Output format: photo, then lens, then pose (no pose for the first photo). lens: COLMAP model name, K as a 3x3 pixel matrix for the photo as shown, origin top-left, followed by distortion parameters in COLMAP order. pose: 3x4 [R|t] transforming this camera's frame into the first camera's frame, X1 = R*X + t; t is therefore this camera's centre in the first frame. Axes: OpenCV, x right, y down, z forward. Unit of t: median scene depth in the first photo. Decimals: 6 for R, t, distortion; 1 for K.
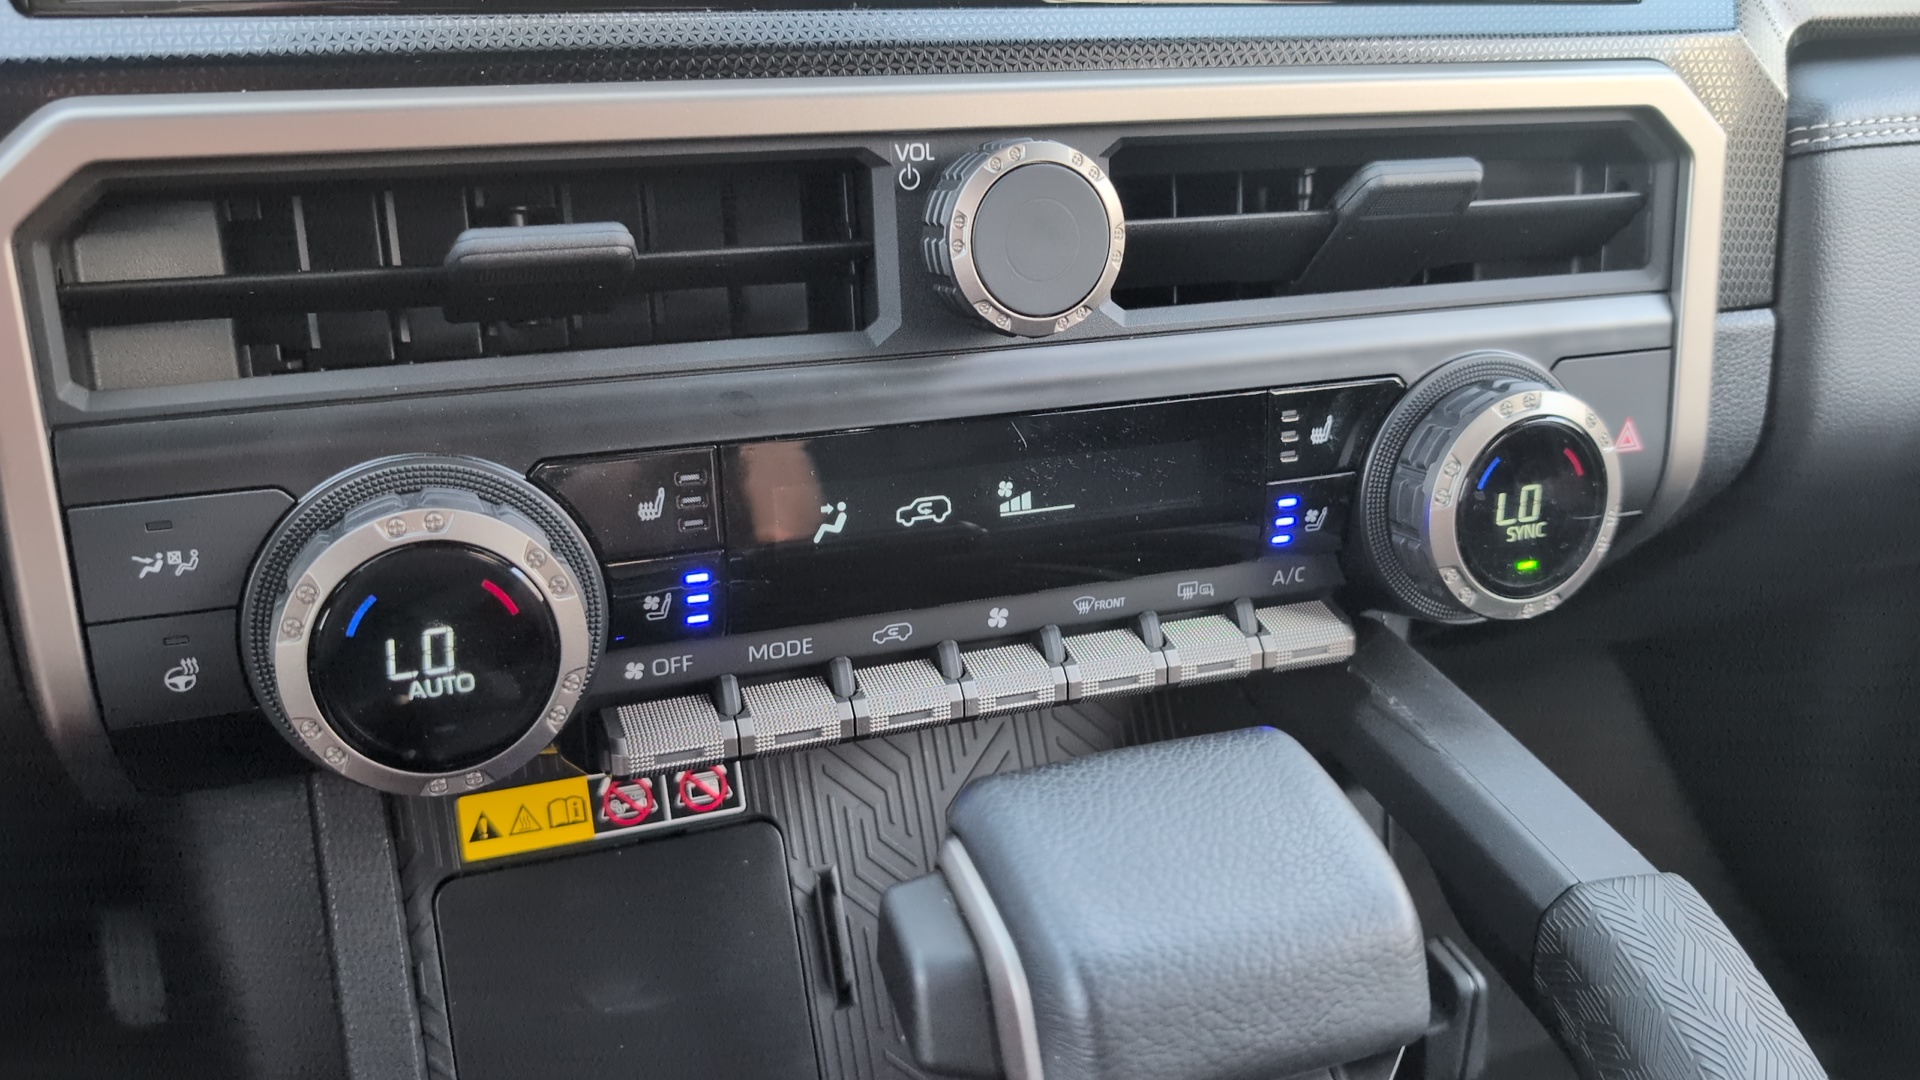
lens RADIAL K [[1615.5, 0, 969.5], [0, 1615.5, 538.6], [0, 0, 1]] dist [0.017884, -0.051697]
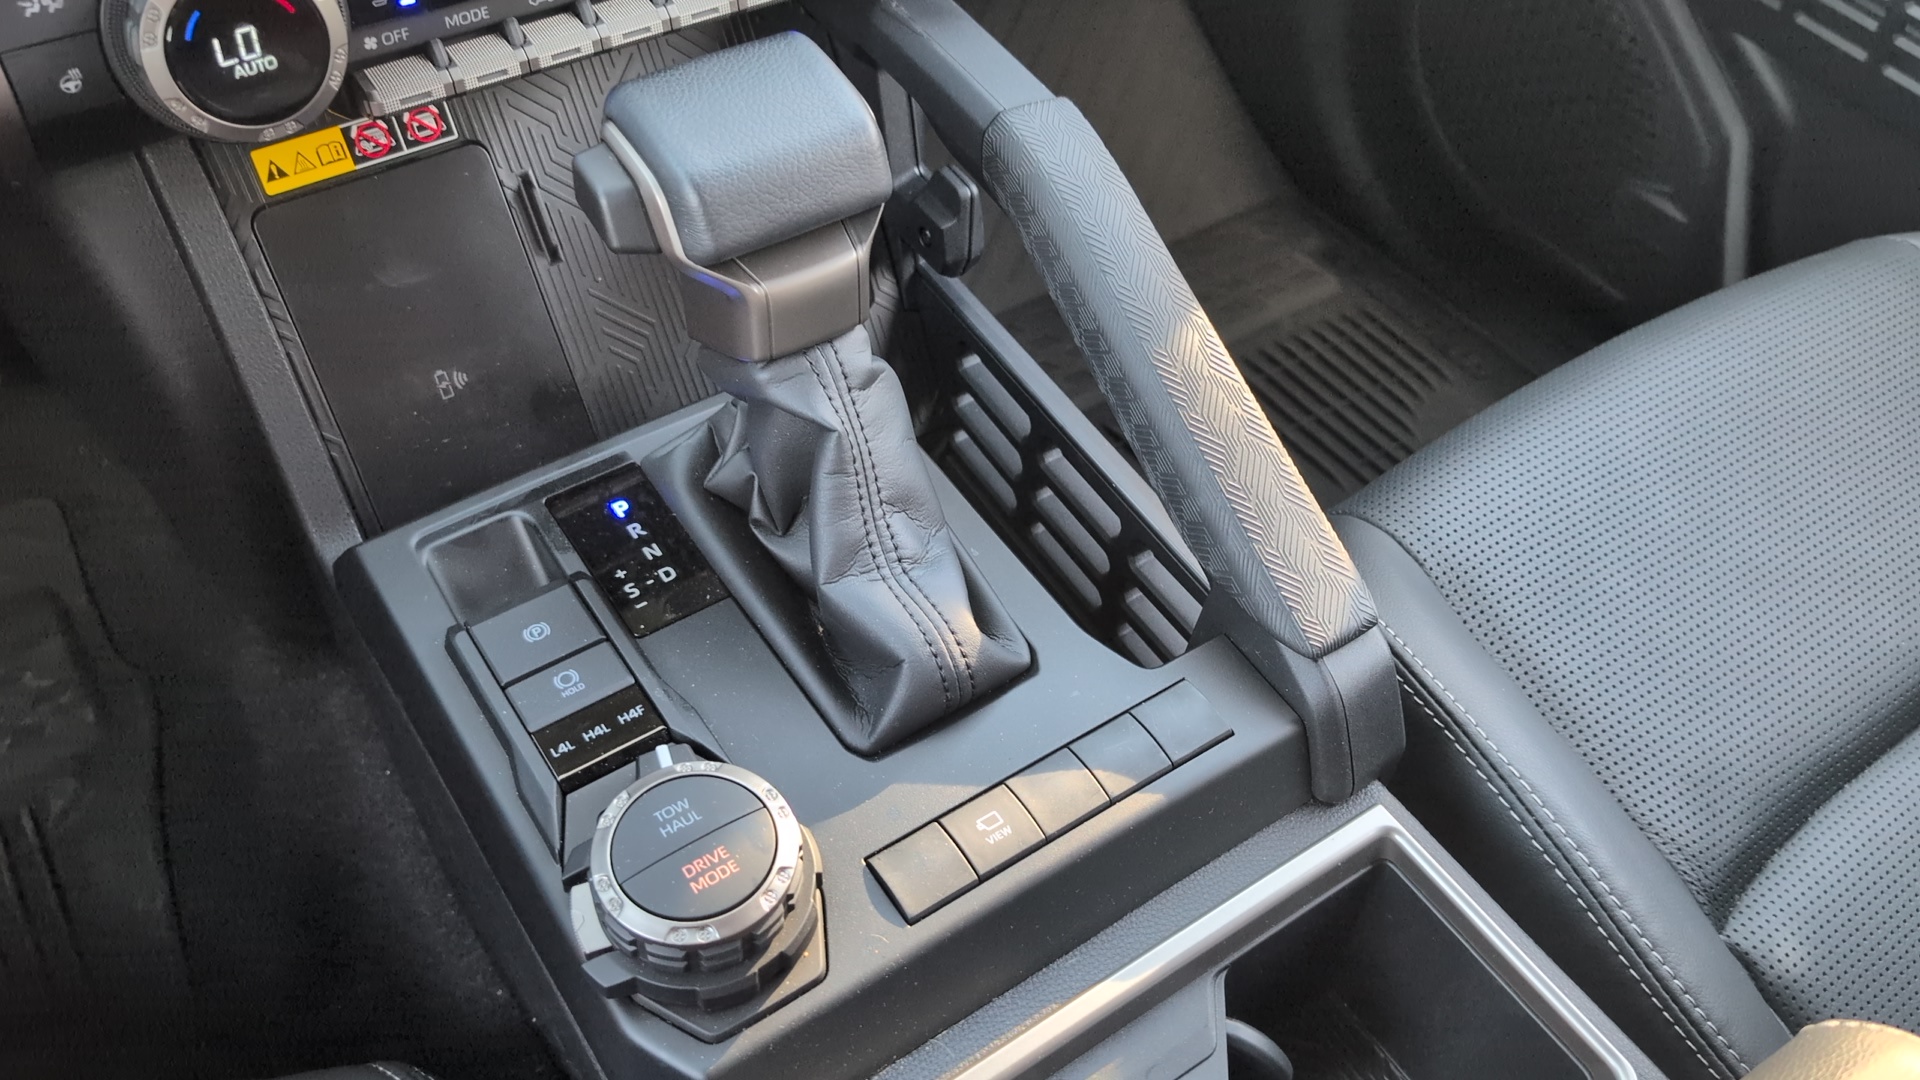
lens RADIAL K [[1615.5, 0, 950.5], [0, 1615.5, 523.2], [0, 0, 1]] dist [0.017884, -0.051697]
pose [[0.973436, -0.164629, 0.159121, -0.000341], [0.090339, 0.914759, 0.393769, -0.047906], [-0.210384, -0.368934, 0.905332, -0.574695]]
